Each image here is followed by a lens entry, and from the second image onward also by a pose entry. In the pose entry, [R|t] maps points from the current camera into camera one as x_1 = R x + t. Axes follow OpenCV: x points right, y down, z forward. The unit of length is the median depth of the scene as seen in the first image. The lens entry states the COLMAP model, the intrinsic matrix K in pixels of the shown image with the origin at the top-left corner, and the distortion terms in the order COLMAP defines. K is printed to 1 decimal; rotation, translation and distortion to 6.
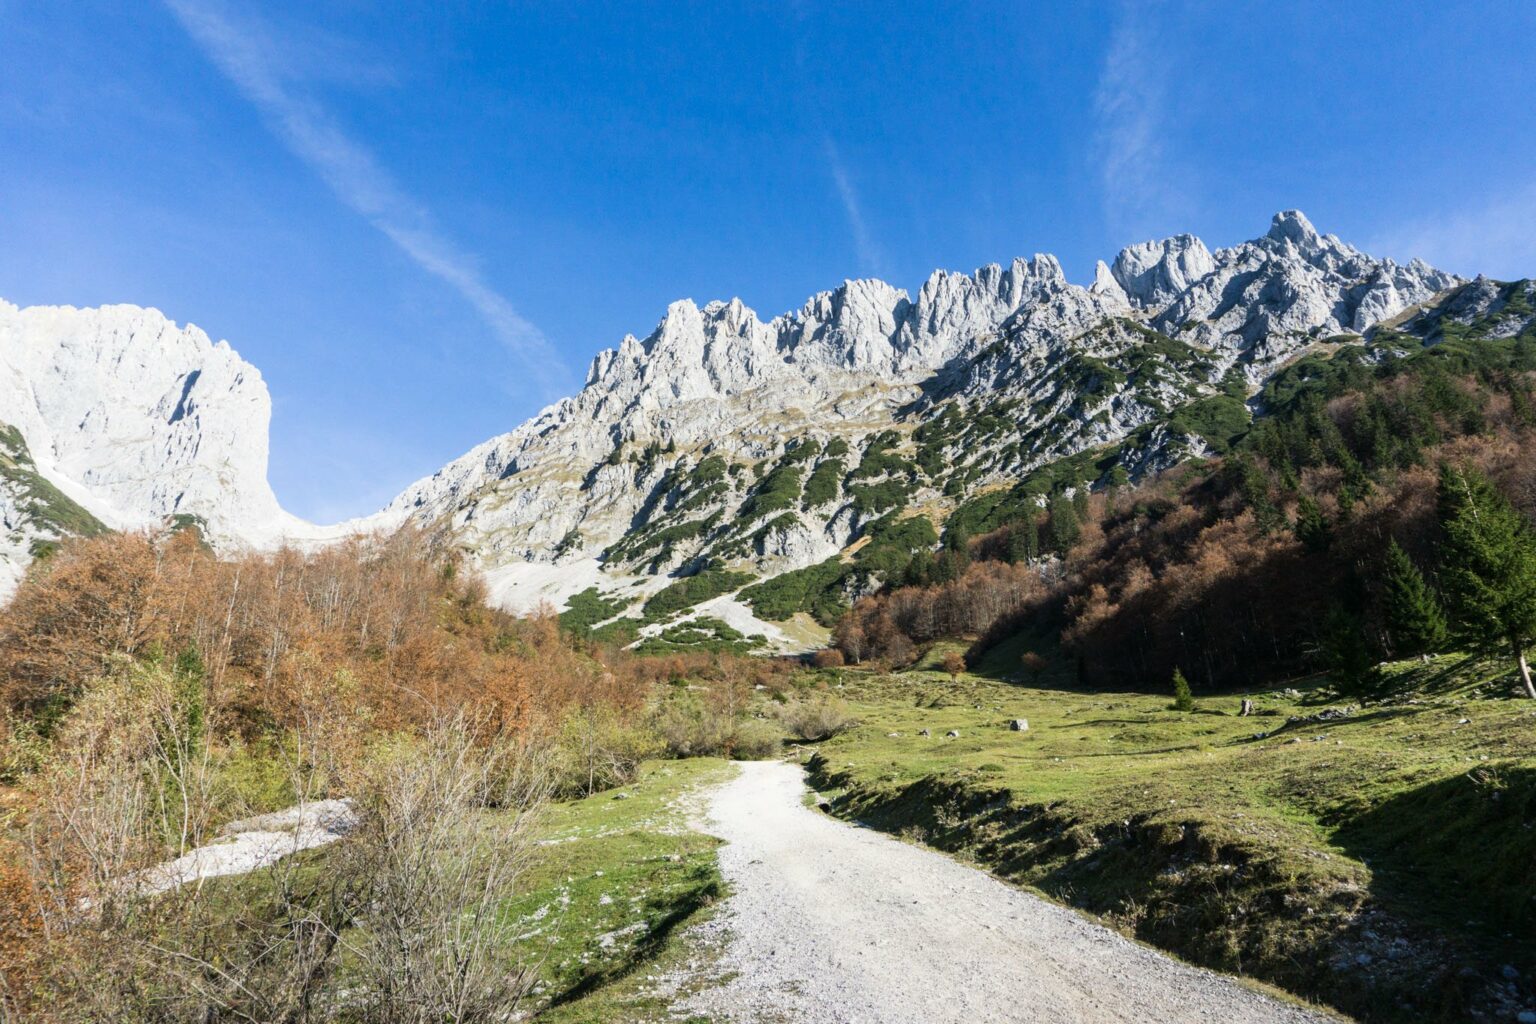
lens RADIAL K [[1040.0, 0, 770.6], [0, 1040.0, 495.2], [0, 0, 1]] dist [-0.007312, -0.002179]
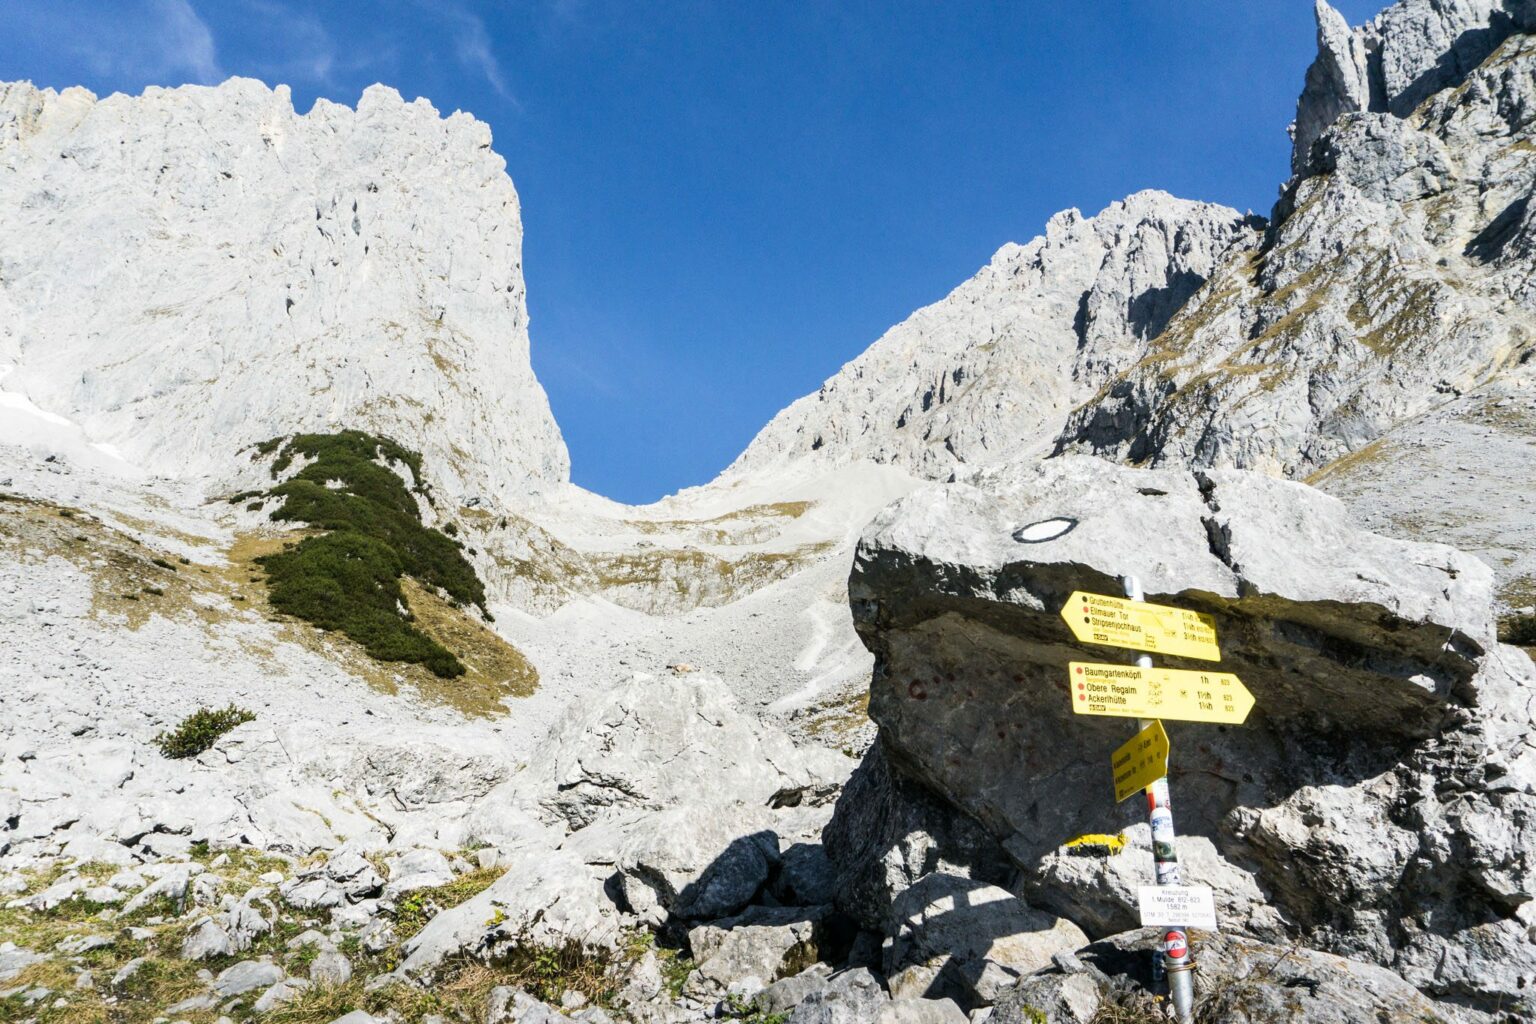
lens RADIAL K [[1040.0, 0, 770.6], [0, 1040.0, 495.2], [0, 0, 1]] dist [-0.007312, -0.002179]
pose [[0.987118, -0.093697, -0.129688, -0.472746], [0.094537, 0.995521, 0.000325, 0.049128], [0.129077, -0.012581, 0.991555, 0.839170]]
